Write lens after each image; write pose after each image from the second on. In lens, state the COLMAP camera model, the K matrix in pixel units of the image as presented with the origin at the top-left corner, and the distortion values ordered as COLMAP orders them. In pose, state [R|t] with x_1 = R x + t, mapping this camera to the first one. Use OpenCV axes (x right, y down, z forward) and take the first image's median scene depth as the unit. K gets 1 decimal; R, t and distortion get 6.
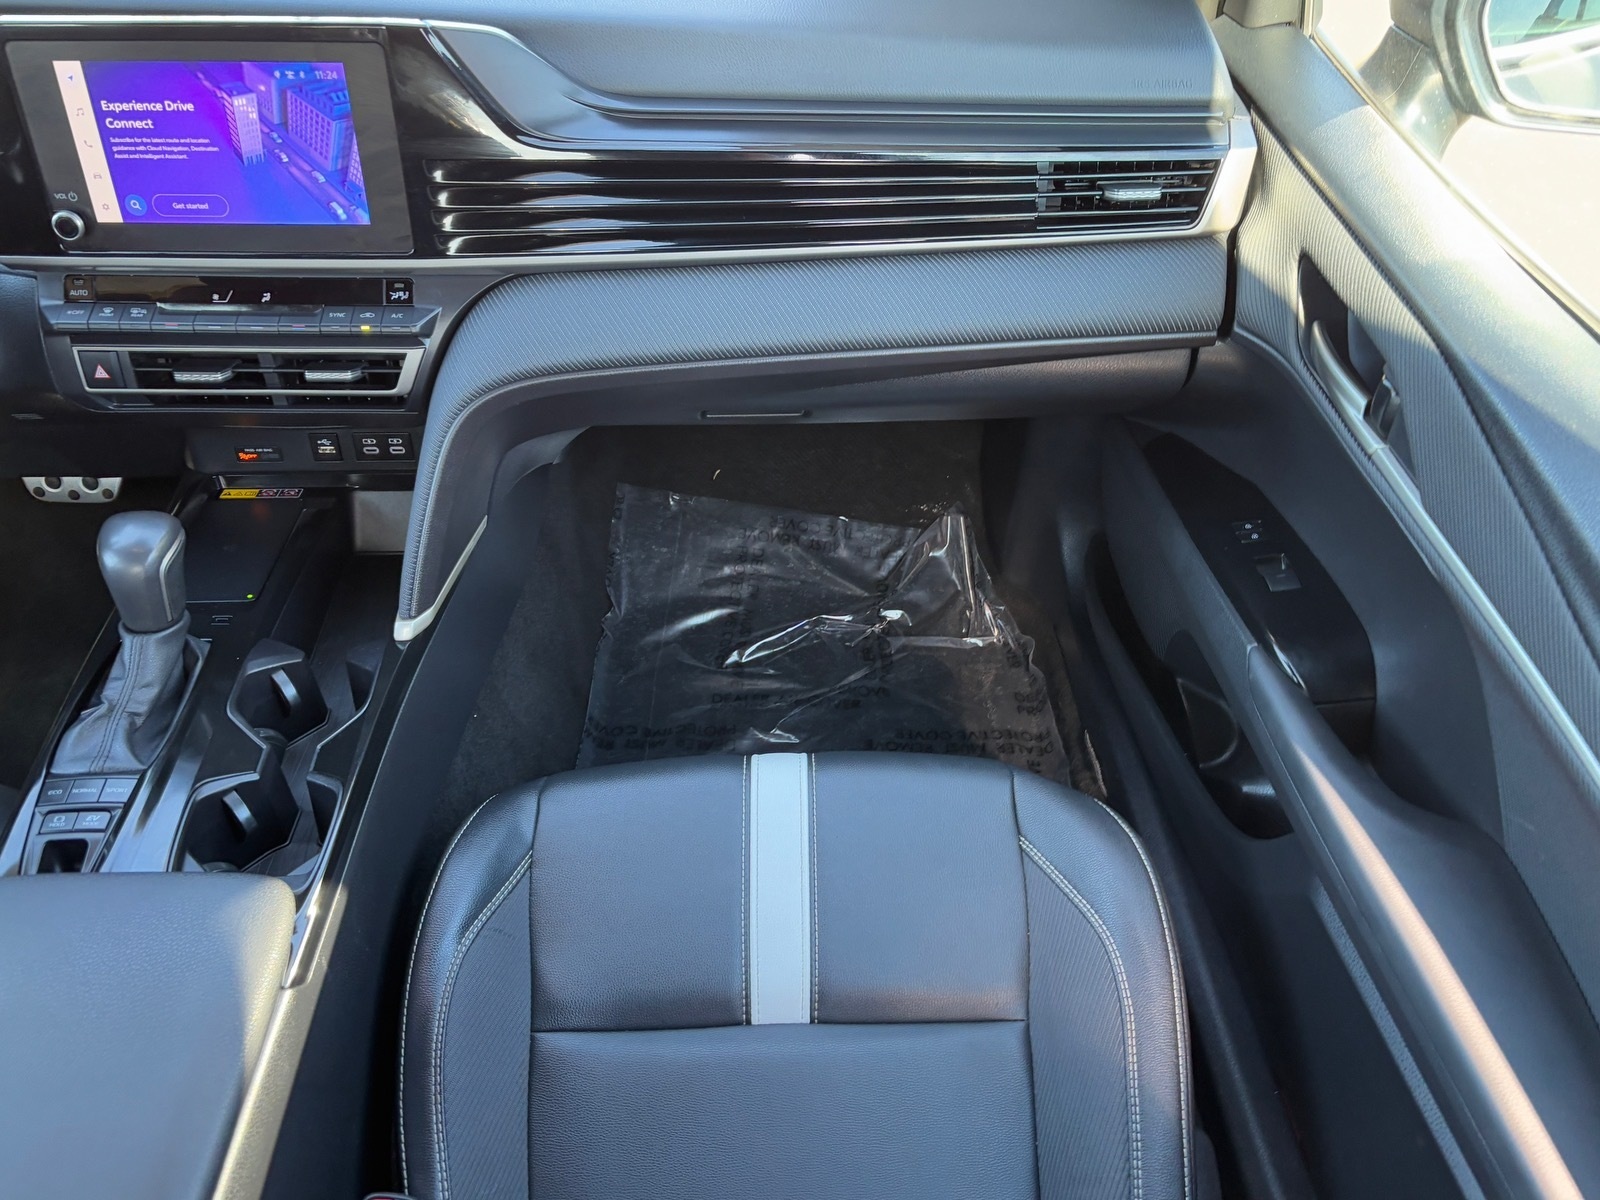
lens RADIAL K [[1296.1, 0, 789.4], [0, 1296.1, 608.9], [0, 0, 1]] dist [0.019193, -0.019115]
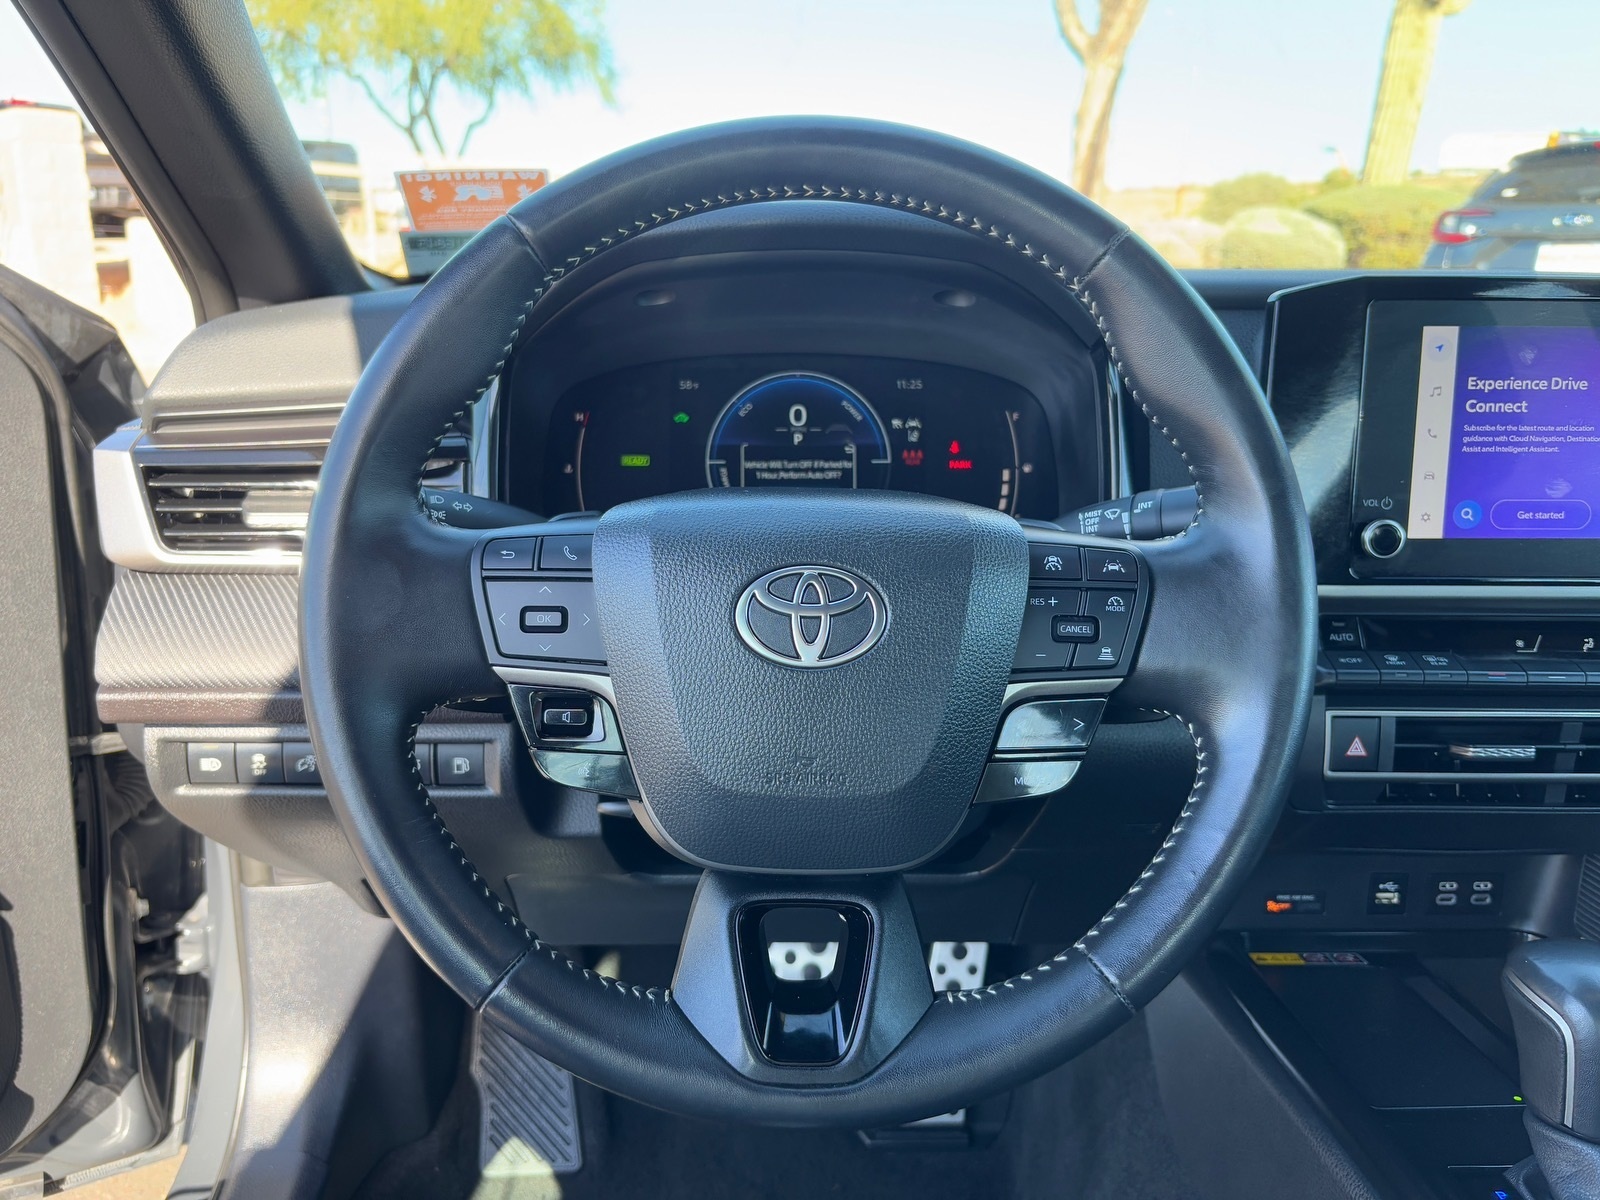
lens RADIAL K [[1201.0, 0, 792.1], [0, 1201.0, 612.3], [0, 0, 1]] dist [0.037099, -0.054181]
pose [[0.999633, -0.006497, -0.026288, -0.830732], [-0.005573, 0.900637, -0.434537, 0.037709], [0.026499, 0.434524, 0.900270, 0.381046]]
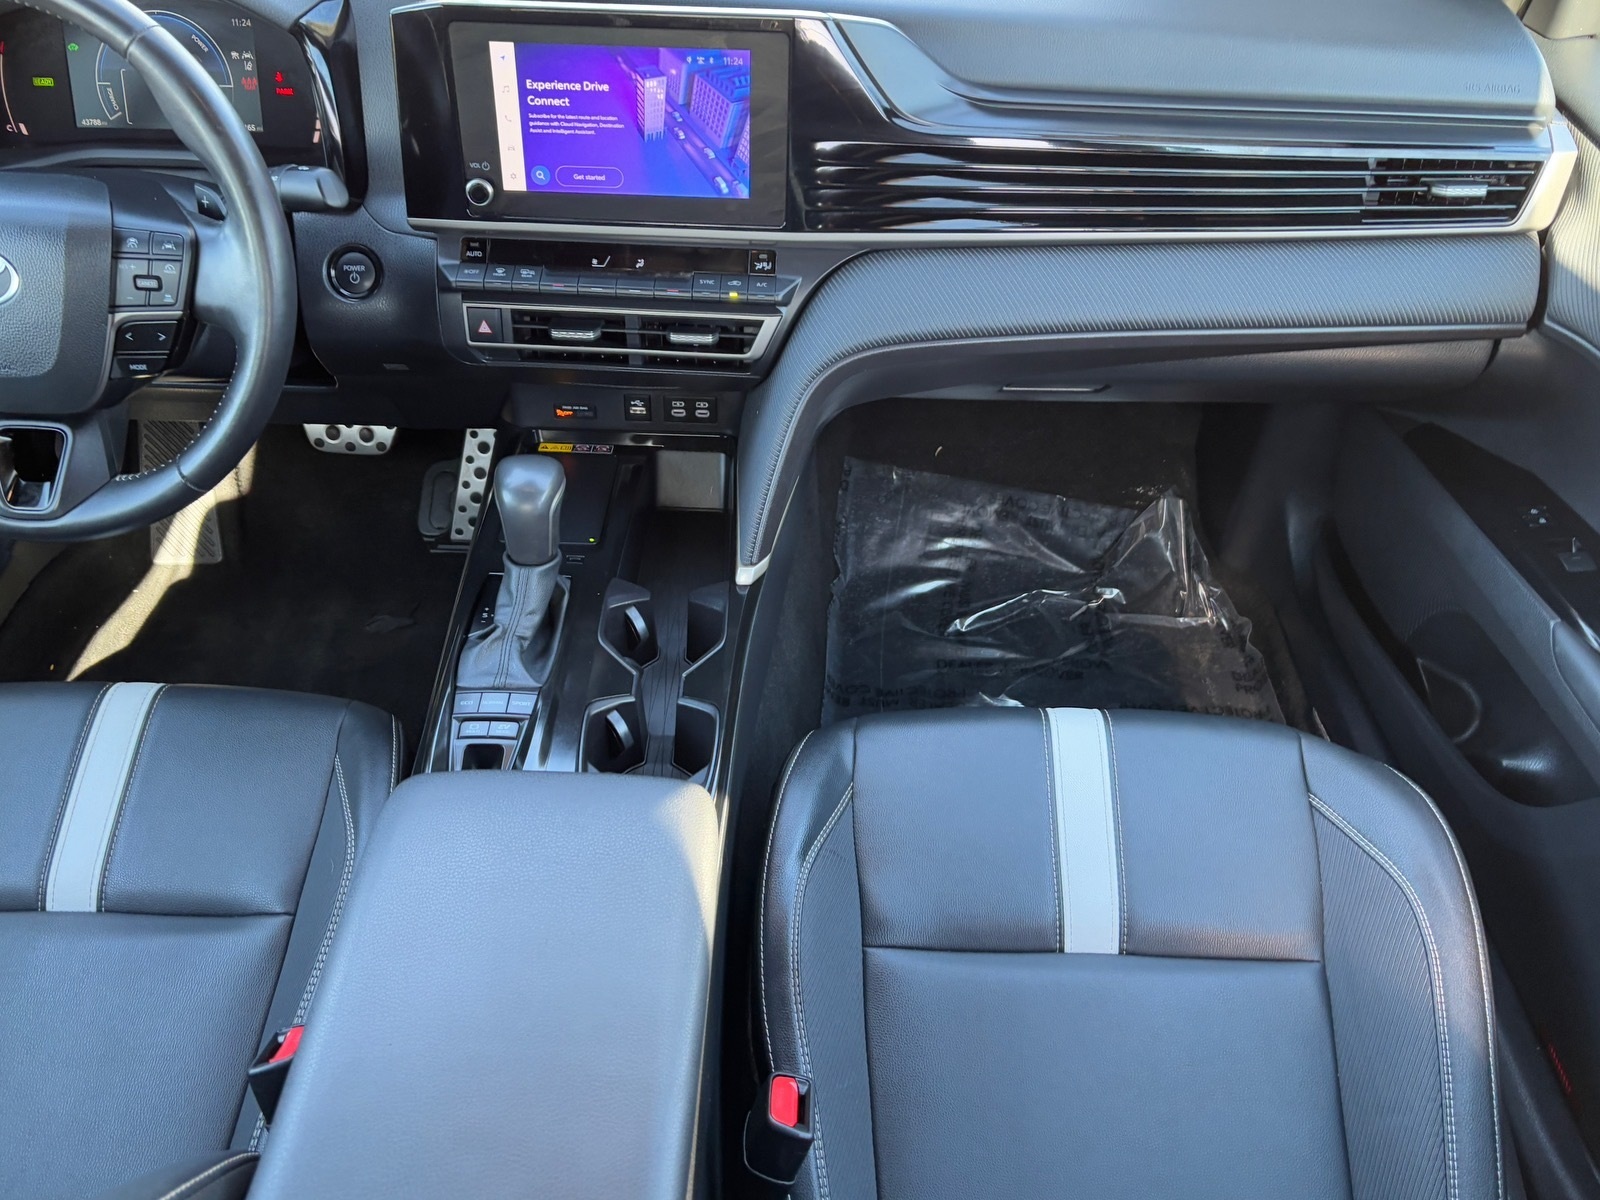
lens RADIAL K [[1296.1, 0, 784.3], [0, 1296.1, 606.2], [0, 0, 1]] dist [0.019193, -0.019115]
pose [[0.998276, 0.042548, -0.040432, -0.226907], [-0.042464, 0.999094, 0.002922, 0.039524], [0.040519, -0.001200, 0.999178, -0.084506]]
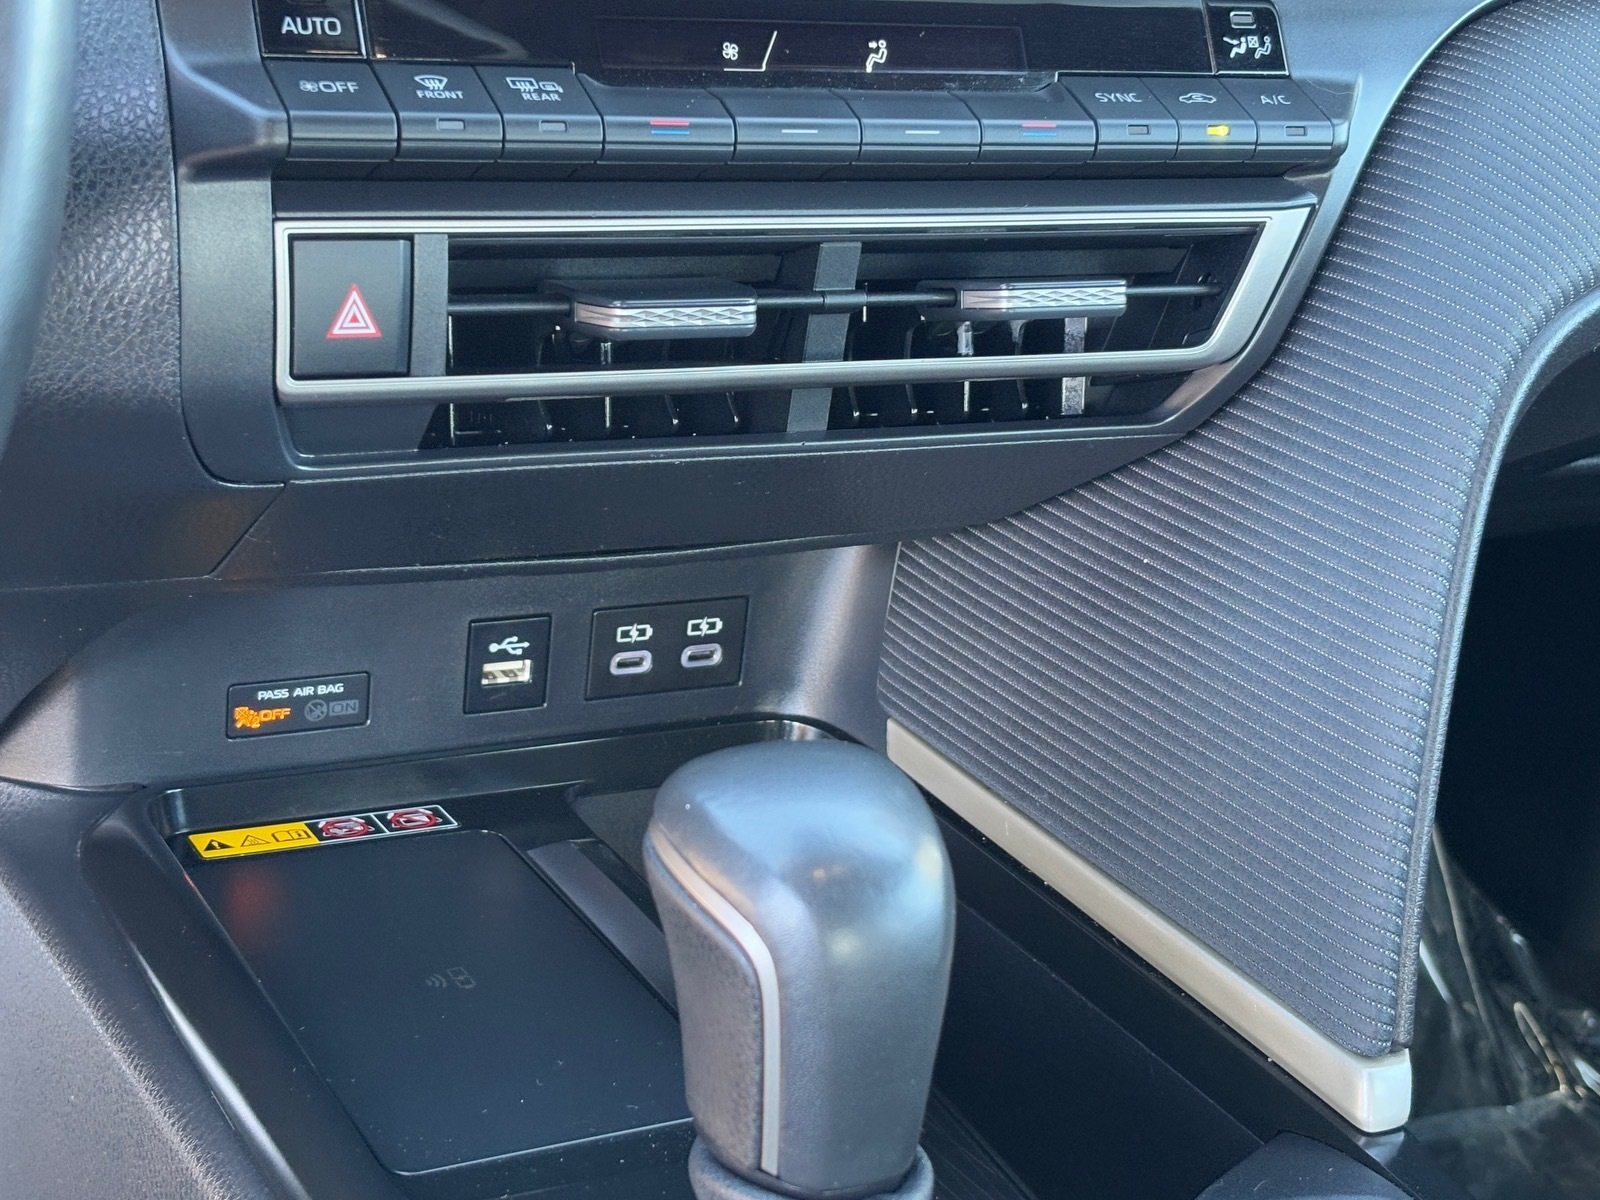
lens RADIAL K [[2644.4, 0, 754.5], [0, 2644.4, 619.7], [0, 0, 1]] dist [0.106663, 0.000000]
pose [[0.903706, -0.084370, 0.419758, -0.706269], [0.184097, 0.961707, -0.203048, 0.009724], [-0.386552, 0.260772, 0.884633, 0.496011]]
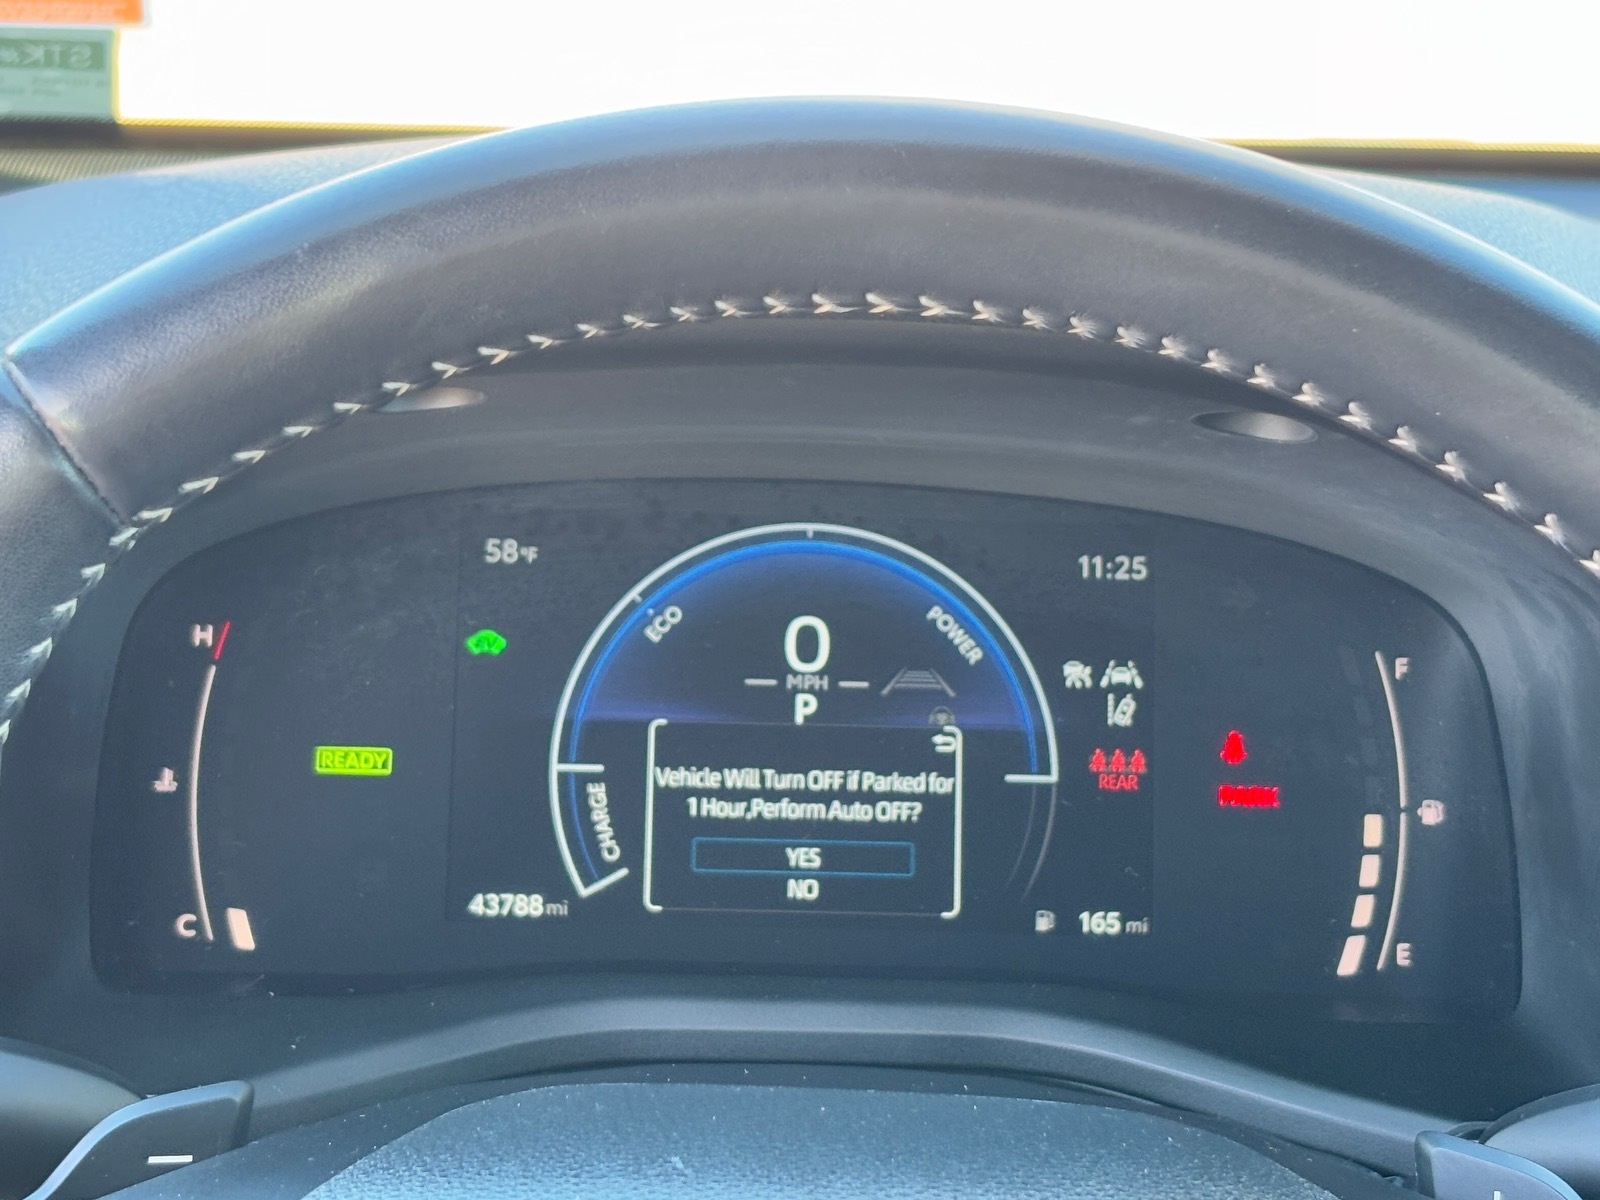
lens RADIAL K [[3041.9, 0, 817.6], [0, 3041.9, 546.8], [0, 0, 1]] dist [0.132861, 0.000000]
pose [[0.999698, 0.024547, -0.000935, -0.844465], [-0.022150, 0.884307, -0.466379, -0.104497], [-0.010622, 0.466259, 0.884584, 0.379473]]
